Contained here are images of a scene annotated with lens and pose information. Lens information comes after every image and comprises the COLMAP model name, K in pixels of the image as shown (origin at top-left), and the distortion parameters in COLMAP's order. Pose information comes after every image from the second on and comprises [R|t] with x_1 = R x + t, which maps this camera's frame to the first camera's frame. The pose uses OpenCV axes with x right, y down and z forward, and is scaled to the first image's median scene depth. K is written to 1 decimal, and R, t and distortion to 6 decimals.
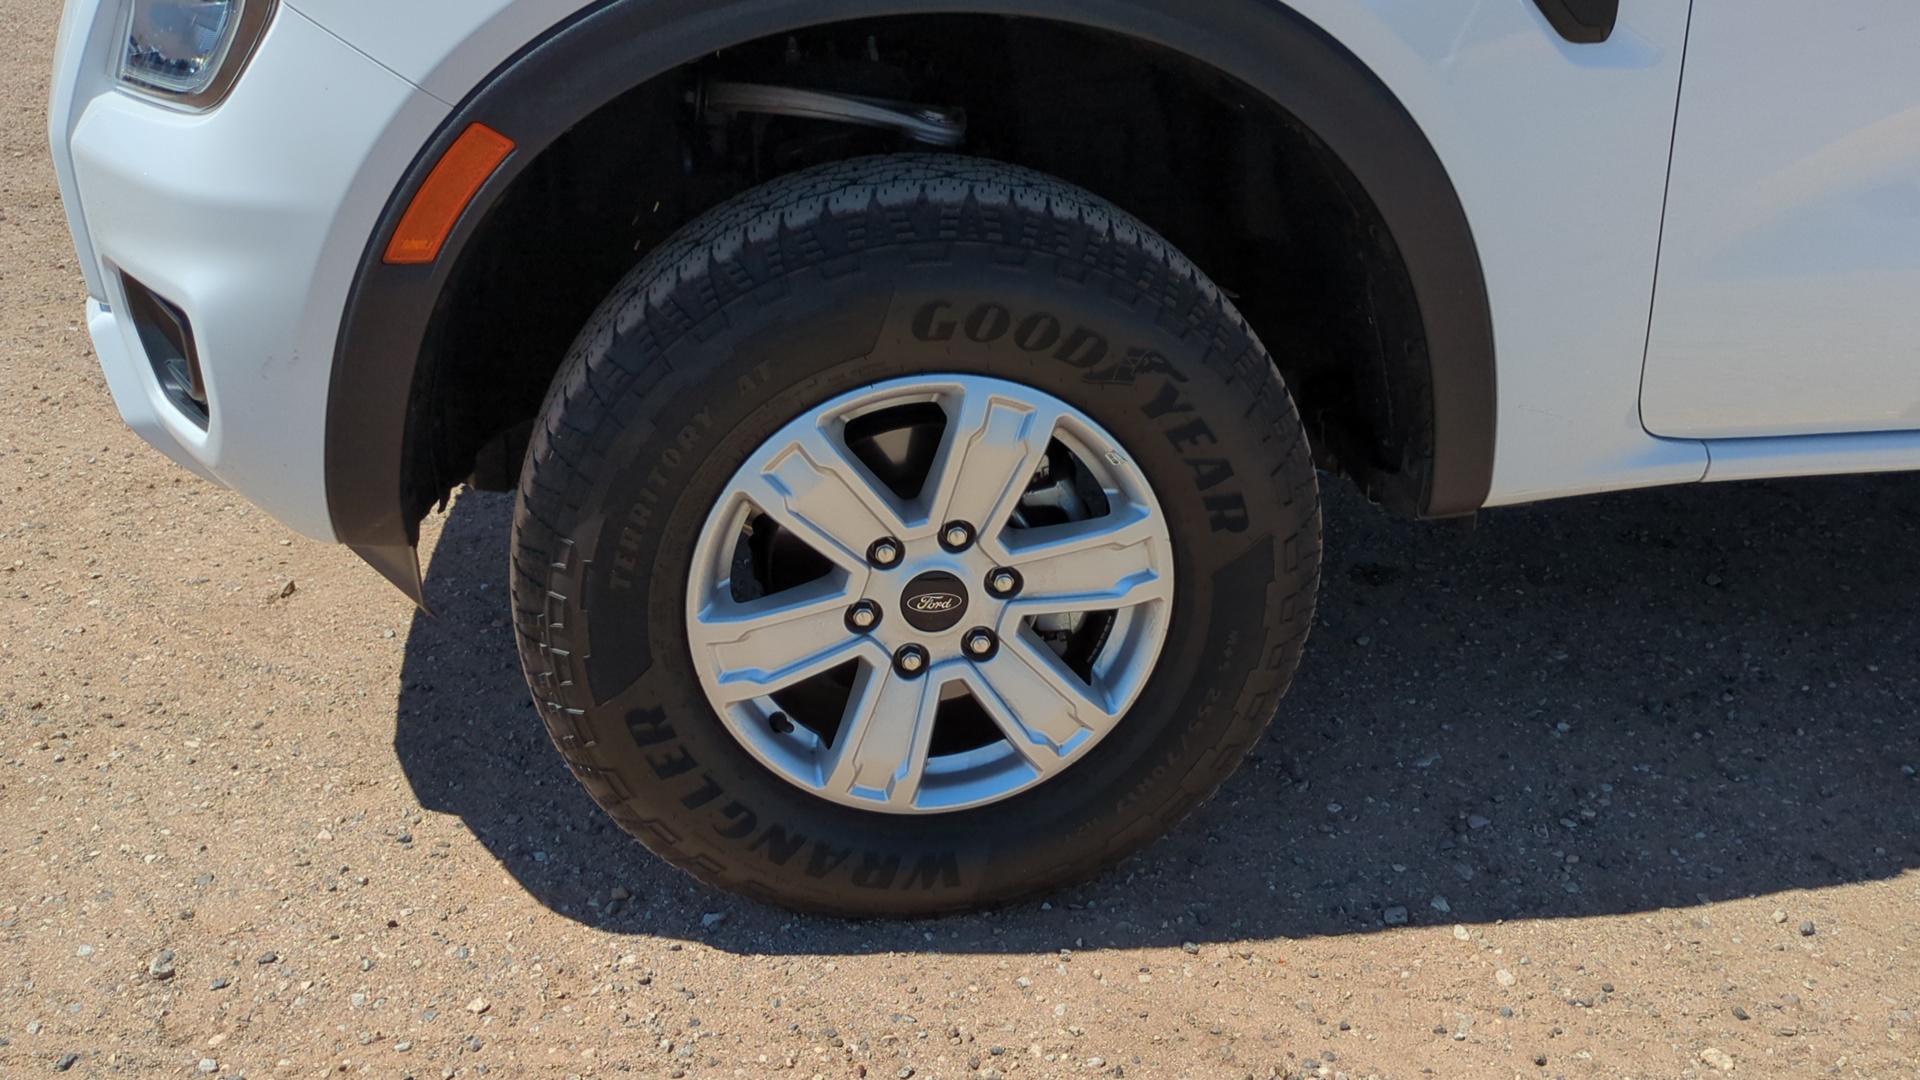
lens RADIAL K [[1640.7, 0, 970.1], [0, 1640.7, 549.4], [0, 0, 1]] dist [0.057905, -0.078319]
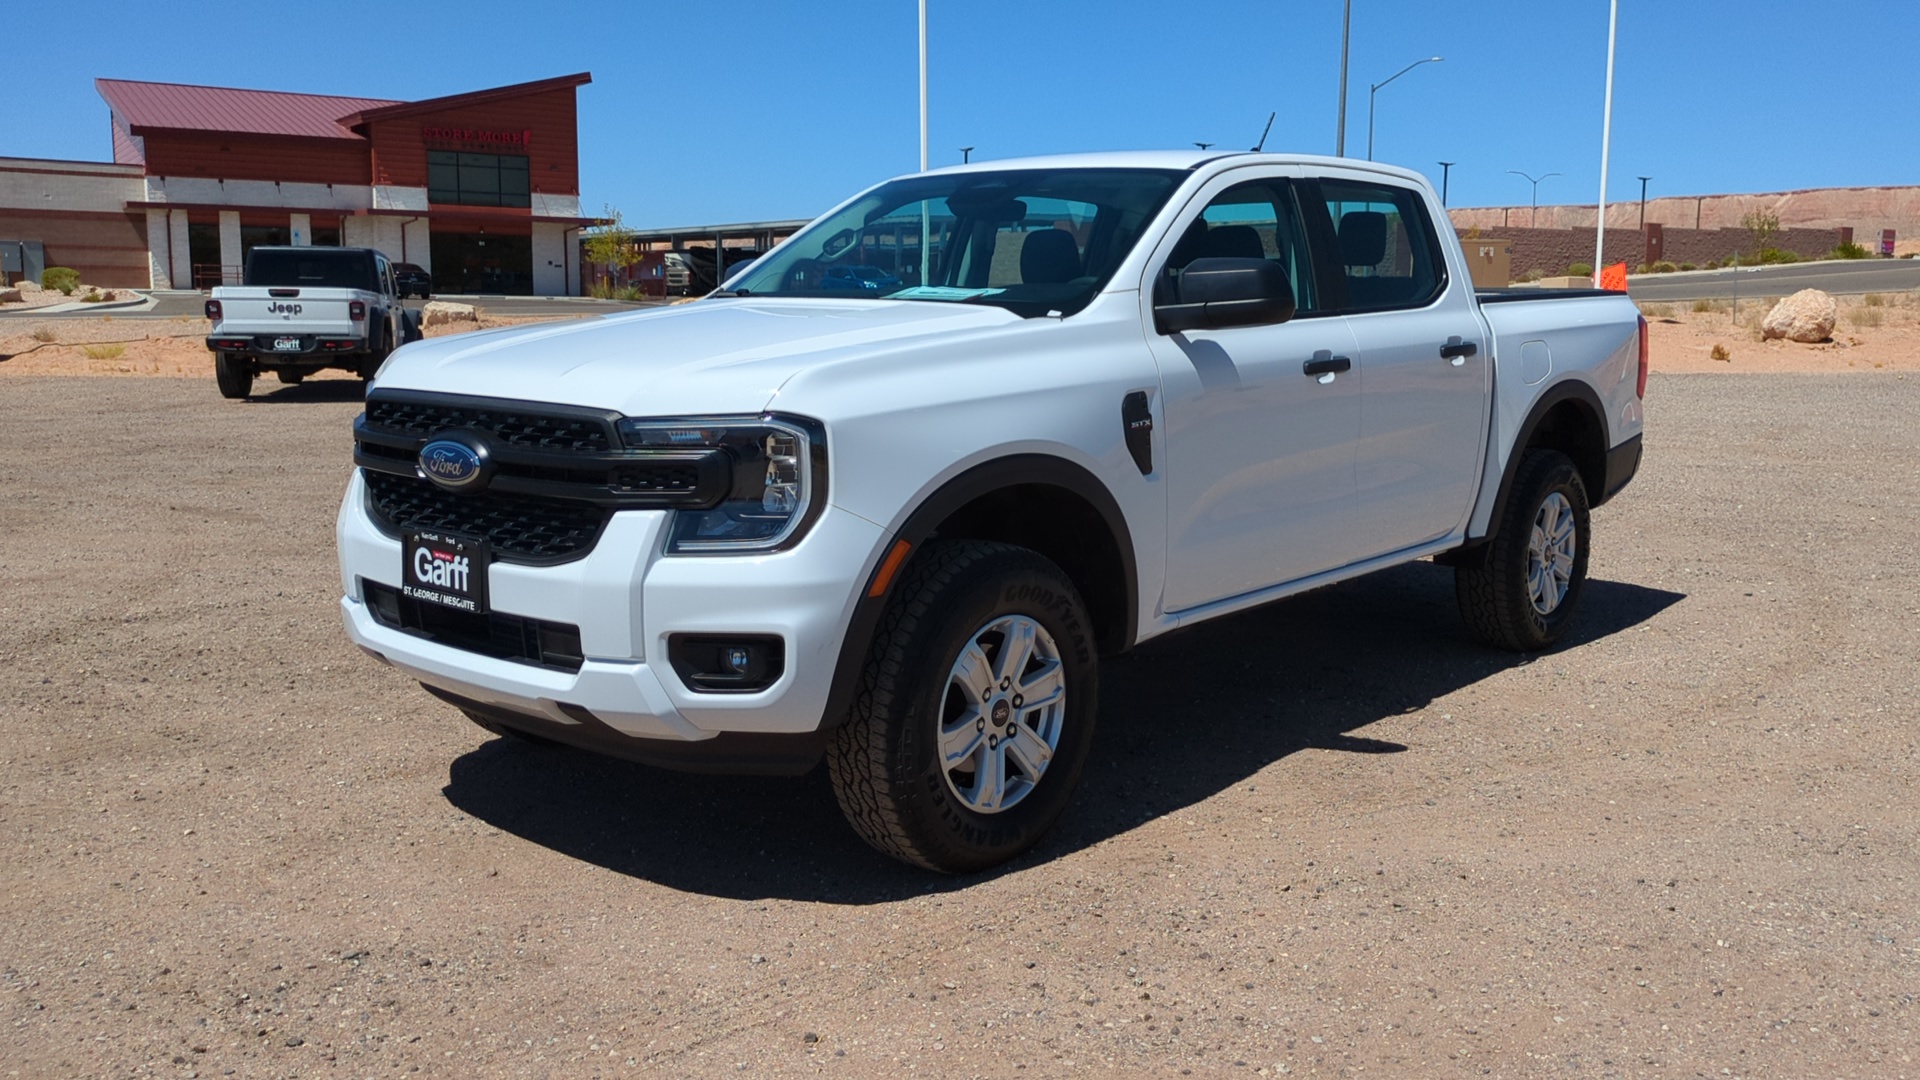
lens RADIAL K [[1640.7, 0, 986.6], [0, 1640.7, 529.4], [0, 0, 1]] dist [0.057905, -0.078319]
pose [[0.759159, -0.115404, 0.640593, -1.559298], [0.285004, 0.943735, -0.167740, 0.176346], [-0.585193, 0.309913, 0.749335, -0.894952]]
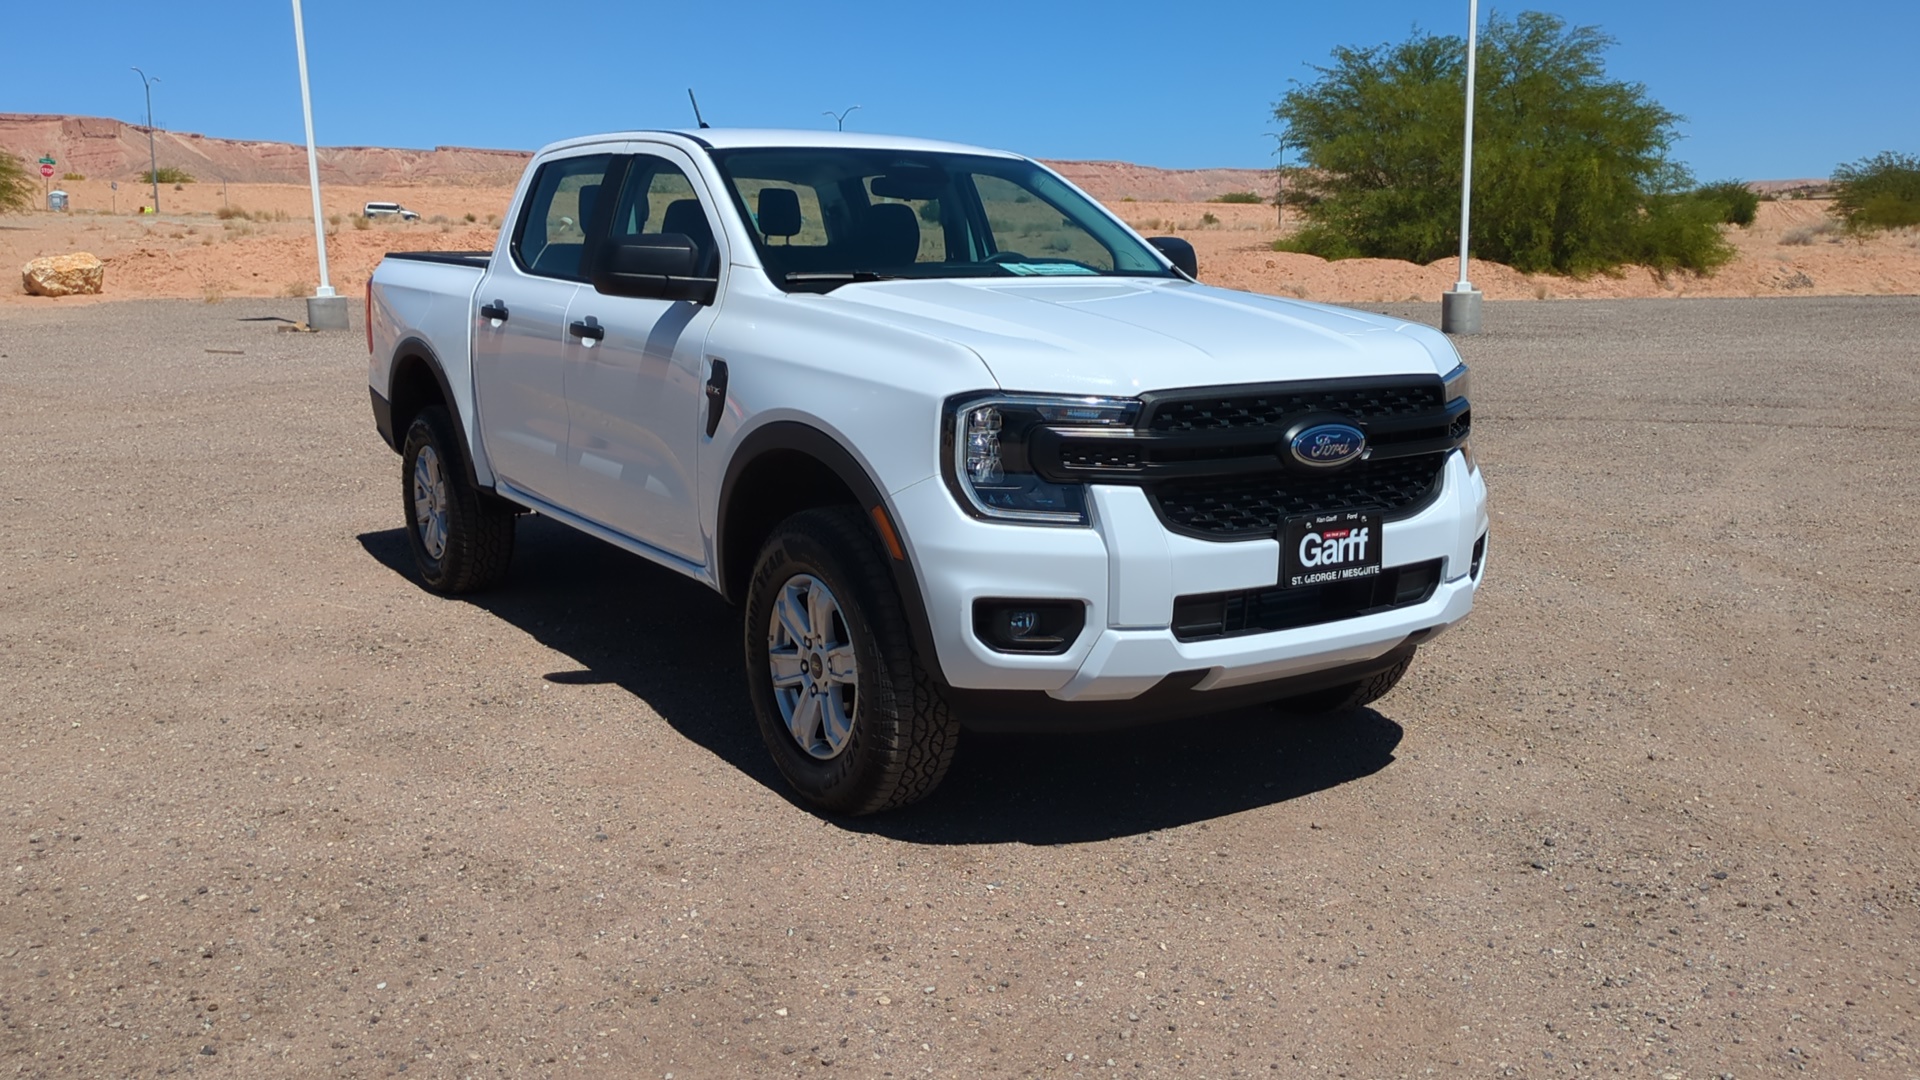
lens RADIAL K [[1640.7, 0, 964.8], [0, 1640.7, 543.9], [0, 0, 1]] dist [0.057905, -0.078319]
pose [[-0.416984, -0.190568, 0.888711, -2.575930], [0.368975, 0.858090, 0.357125, -1.446340], [-0.830651, 0.476828, -0.287495, 2.458029]]
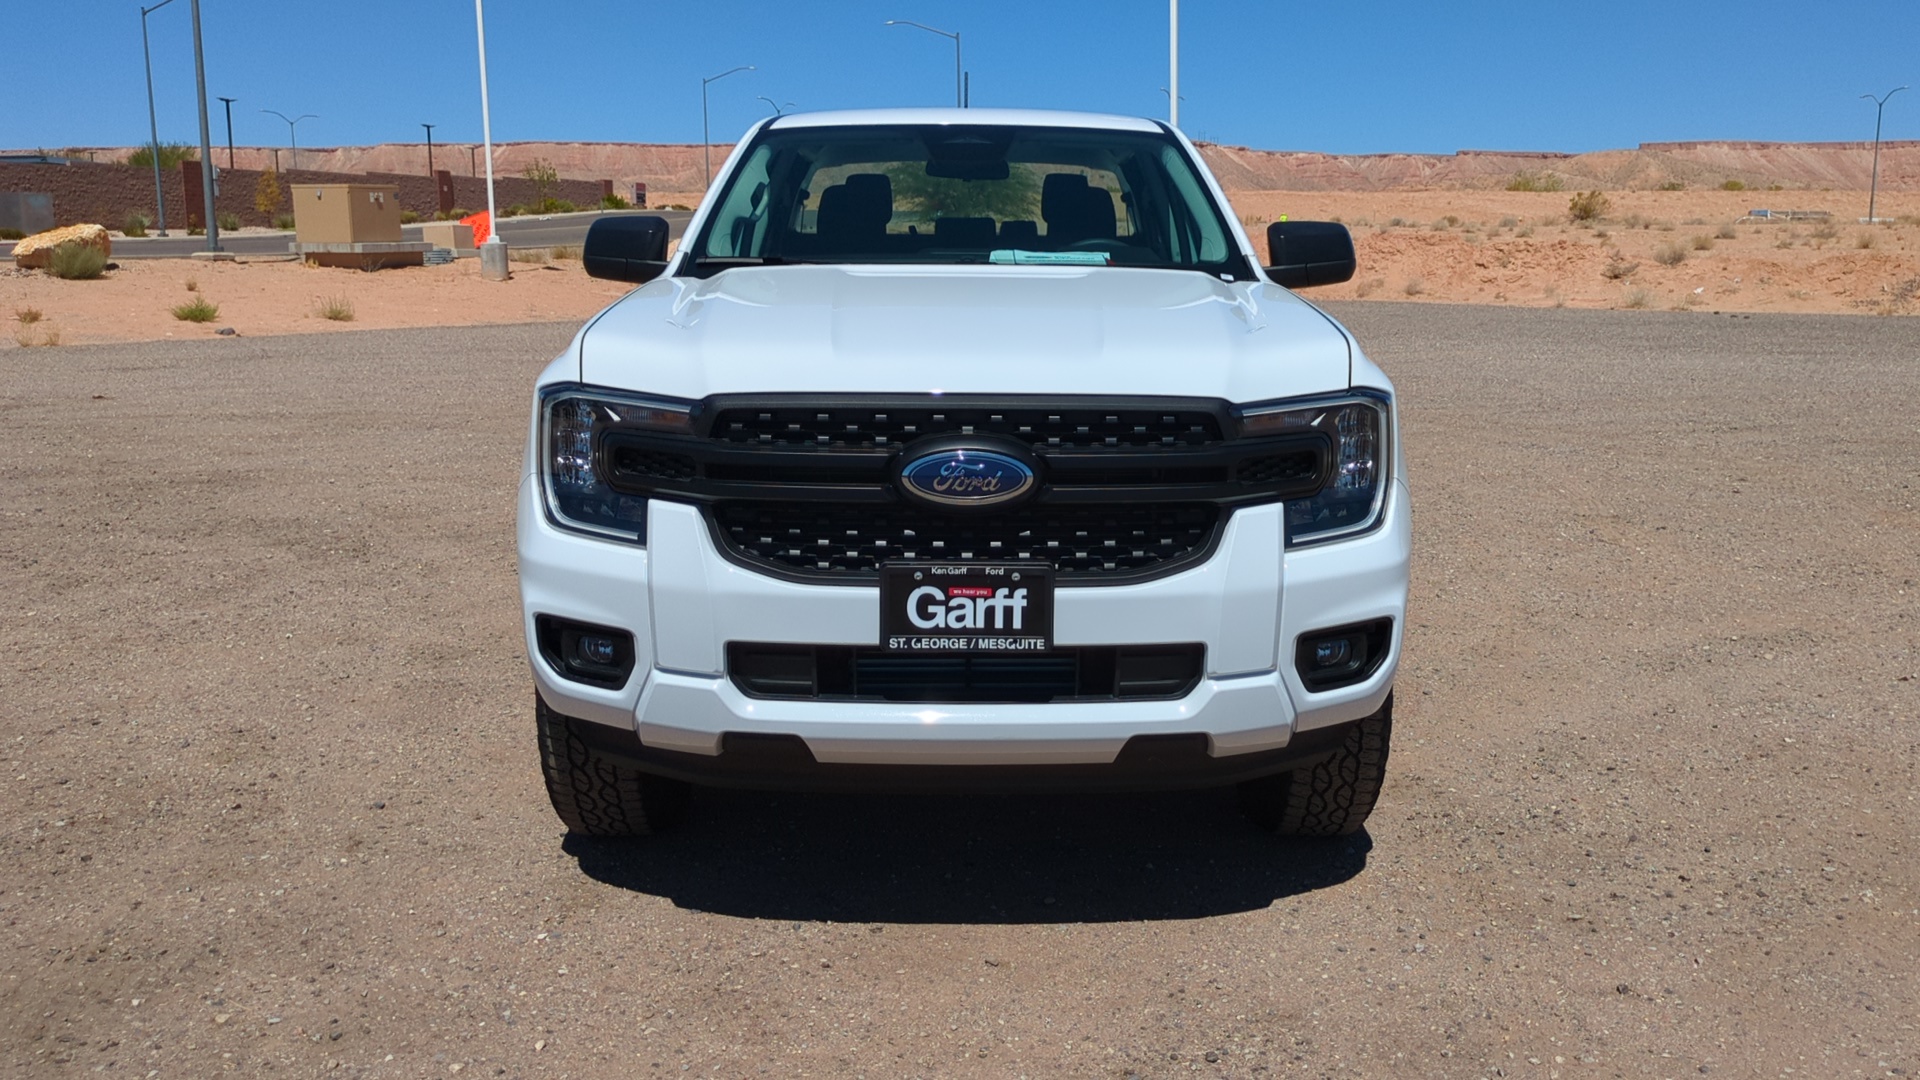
lens RADIAL K [[1640.7, 0, 976.4], [0, 1640.7, 527.6], [0, 0, 1]] dist [0.057905, -0.078319]
pose [[0.146448, -0.194631, 0.969882, -2.463444], [0.413420, 0.902765, 0.118738, -0.682795], [-0.898686, 0.383580, 0.212673, 0.872017]]
